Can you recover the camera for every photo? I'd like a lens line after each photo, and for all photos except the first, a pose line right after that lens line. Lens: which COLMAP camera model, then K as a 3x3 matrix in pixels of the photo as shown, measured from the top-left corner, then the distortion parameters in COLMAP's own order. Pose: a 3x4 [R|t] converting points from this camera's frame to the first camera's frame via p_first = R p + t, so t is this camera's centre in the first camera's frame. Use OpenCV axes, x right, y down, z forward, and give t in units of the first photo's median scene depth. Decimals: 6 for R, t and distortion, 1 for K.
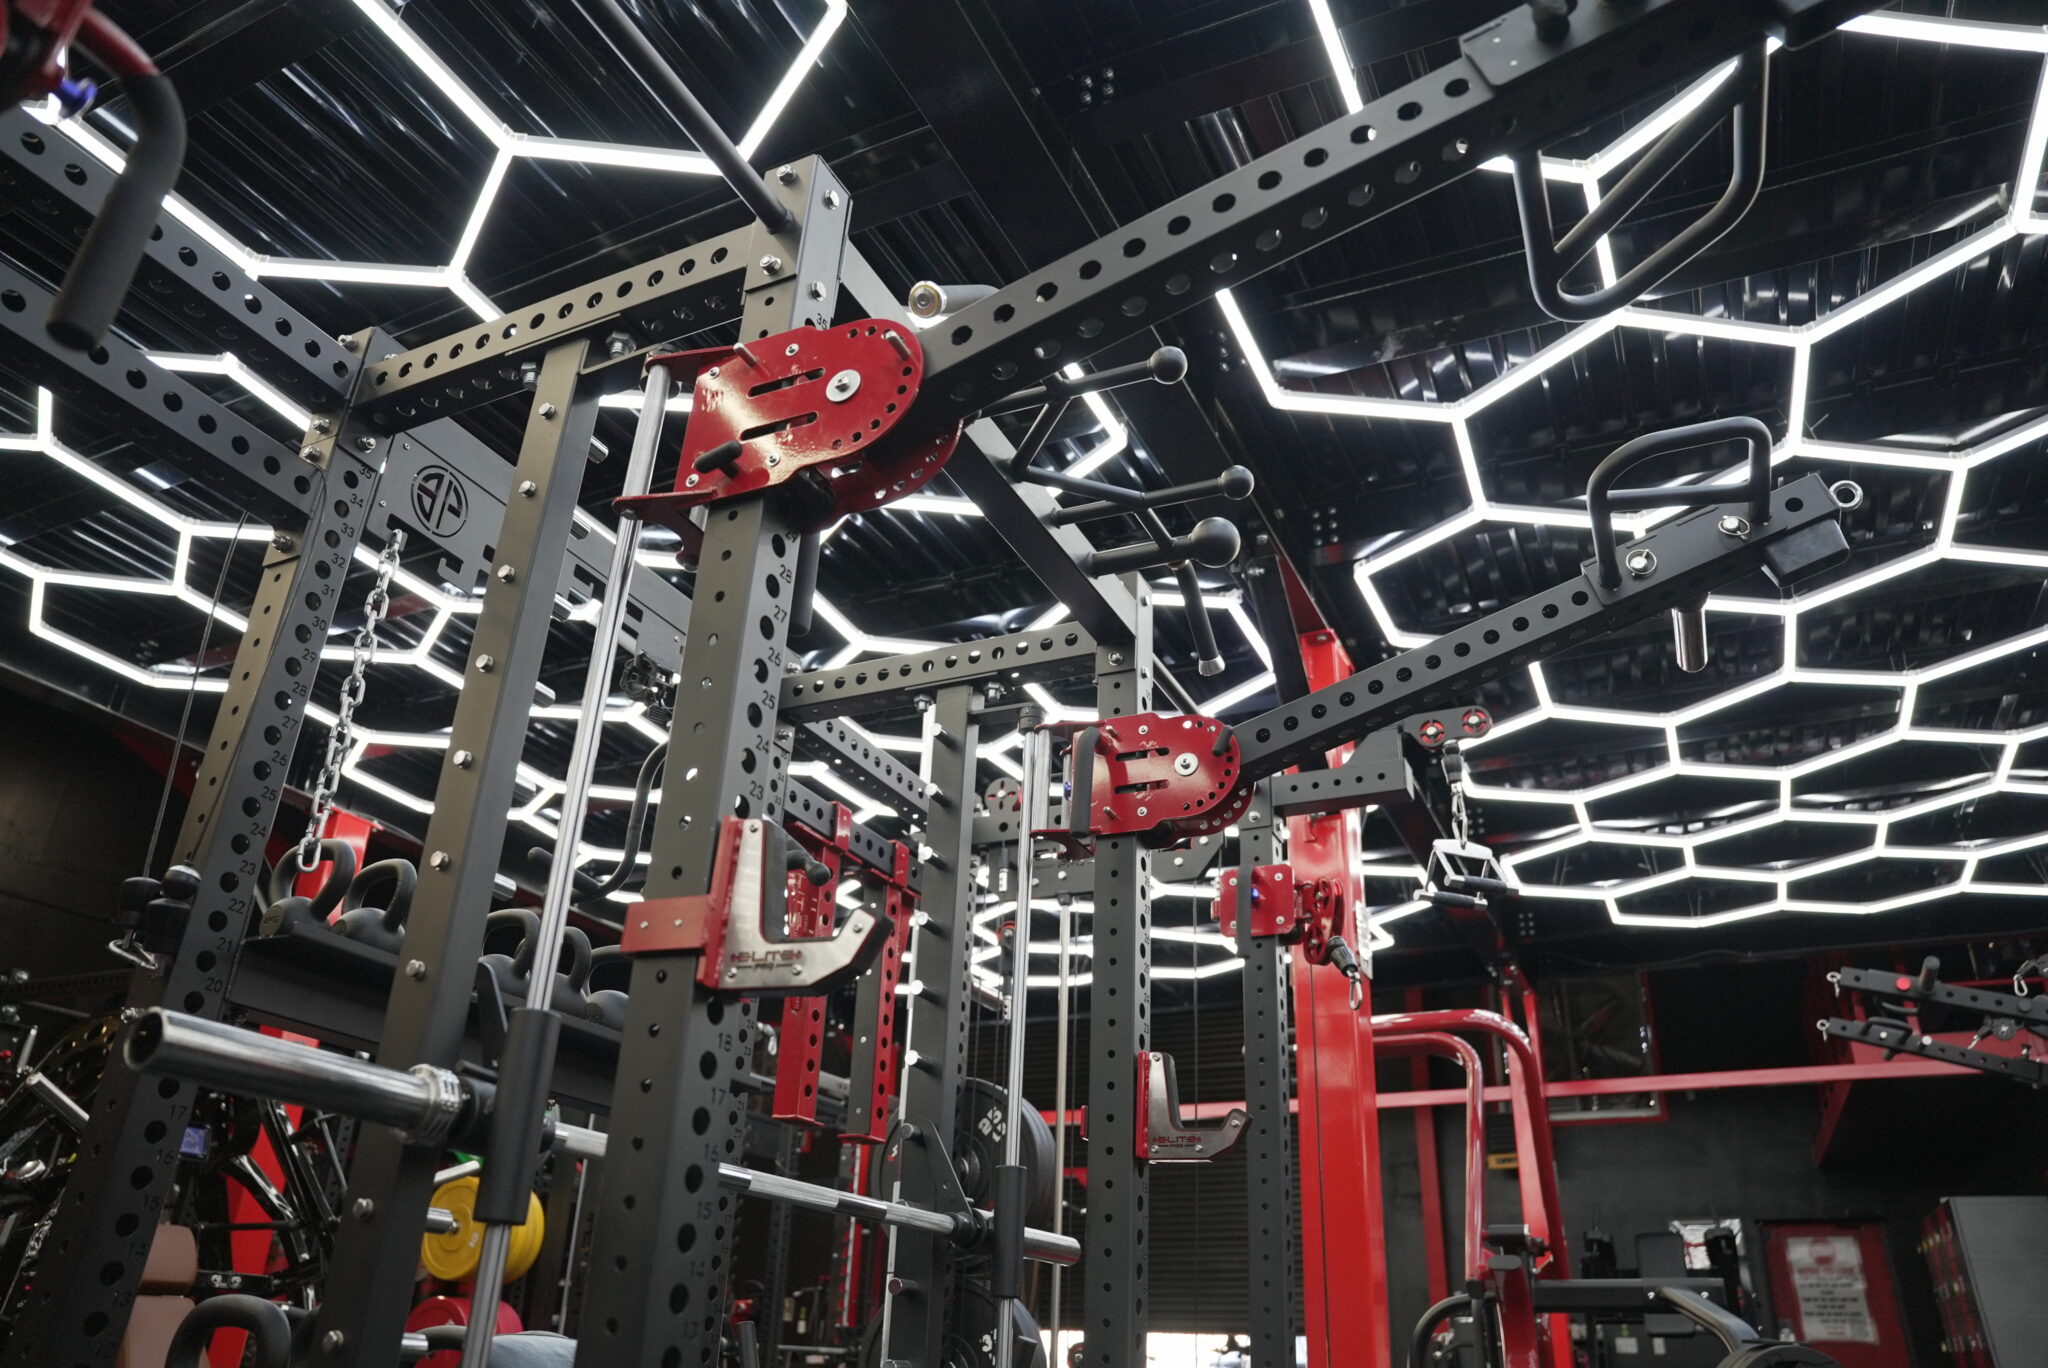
lens RADIAL K [[1414.9, 0, 1024.0], [0, 1414.9, 684.0], [0, 0, 1]] dist [-0.139293, 0.106091]
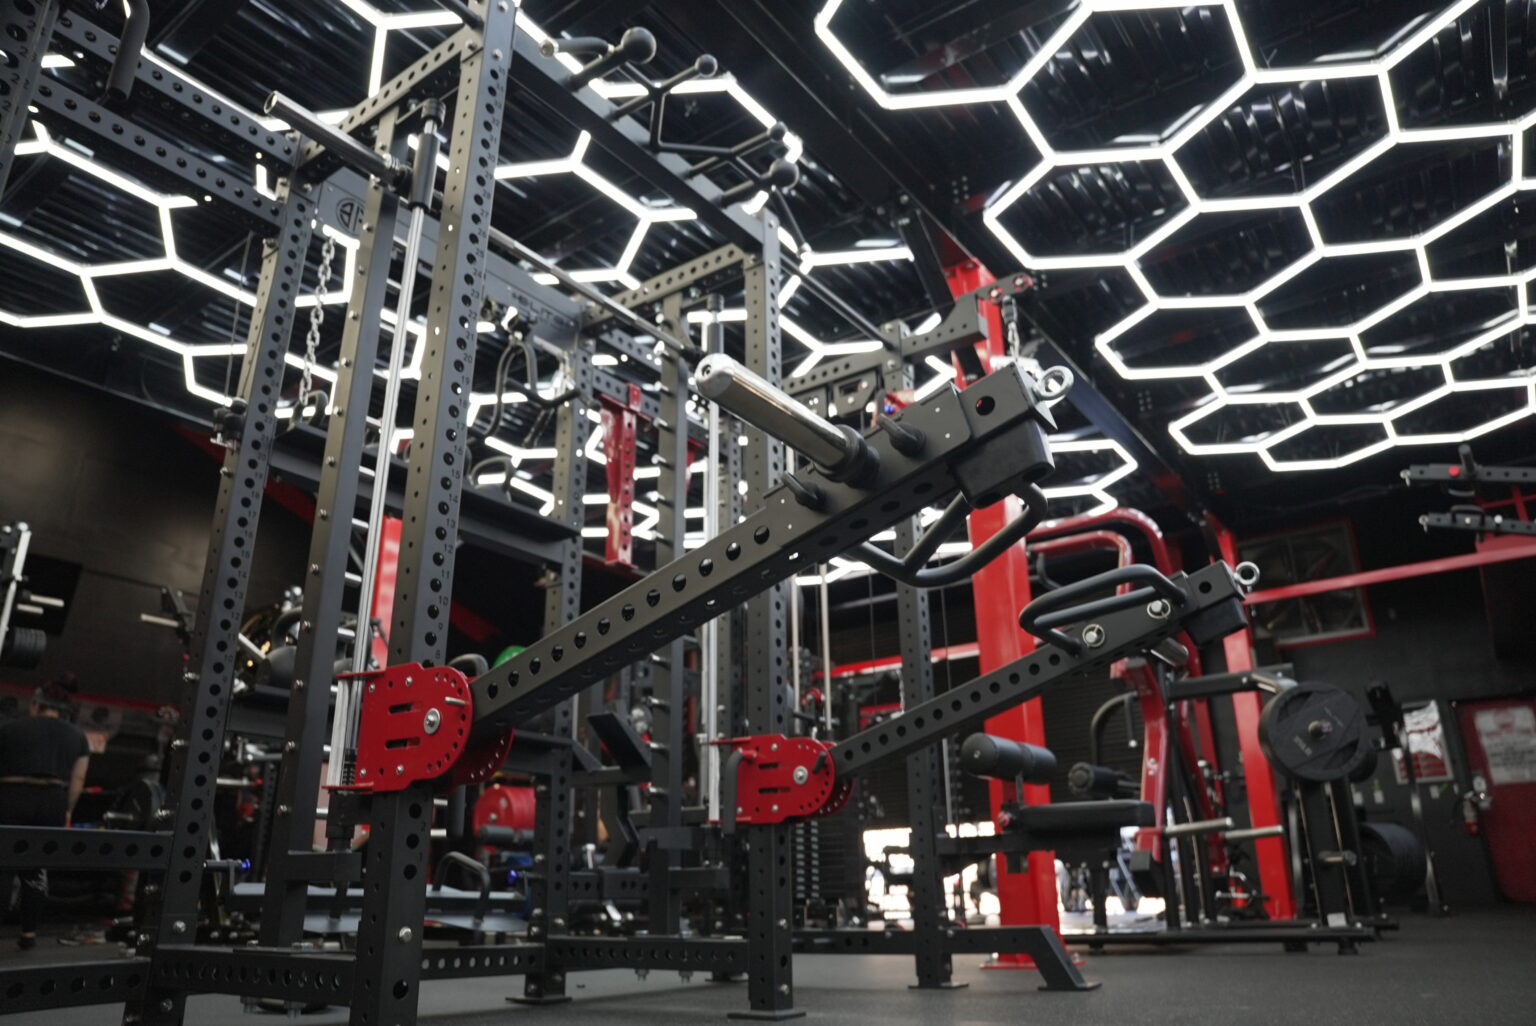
lens RADIAL K [[1061.2, 0, 768.0], [0, 1061.2, 513.0], [0, 0, 1]] dist [-0.139293, 0.106091]
pose [[0.982116, -0.115632, -0.148587, 0.112539], [0.129566, 0.987679, 0.087770, 0.083764], [0.136608, -0.105452, 0.984997, -0.129676]]
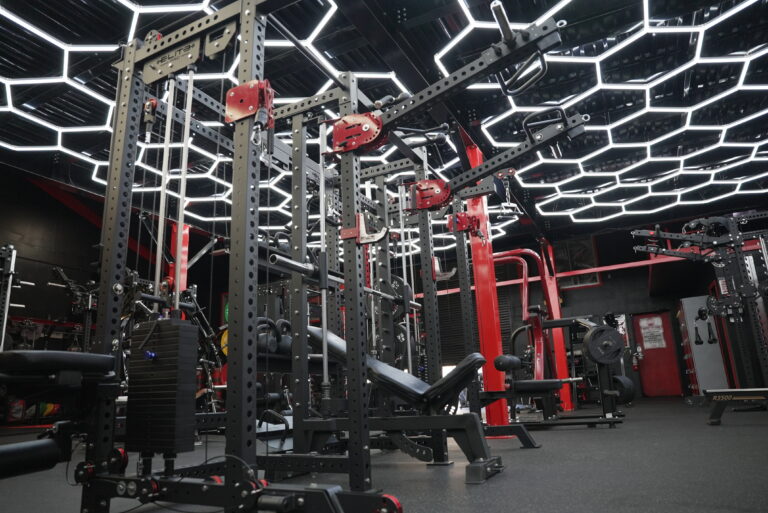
lens RADIAL K [[530.6, 0, 384.0], [0, 530.6, 256.5], [0, 0, 1]] dist [-0.139293, 0.106091]
pose [[0.995918, -0.090203, 0.003354, -0.031984], [0.087792, 0.976598, 0.196340, -0.035518], [-0.020986, -0.195244, 0.980530, -0.274580]]
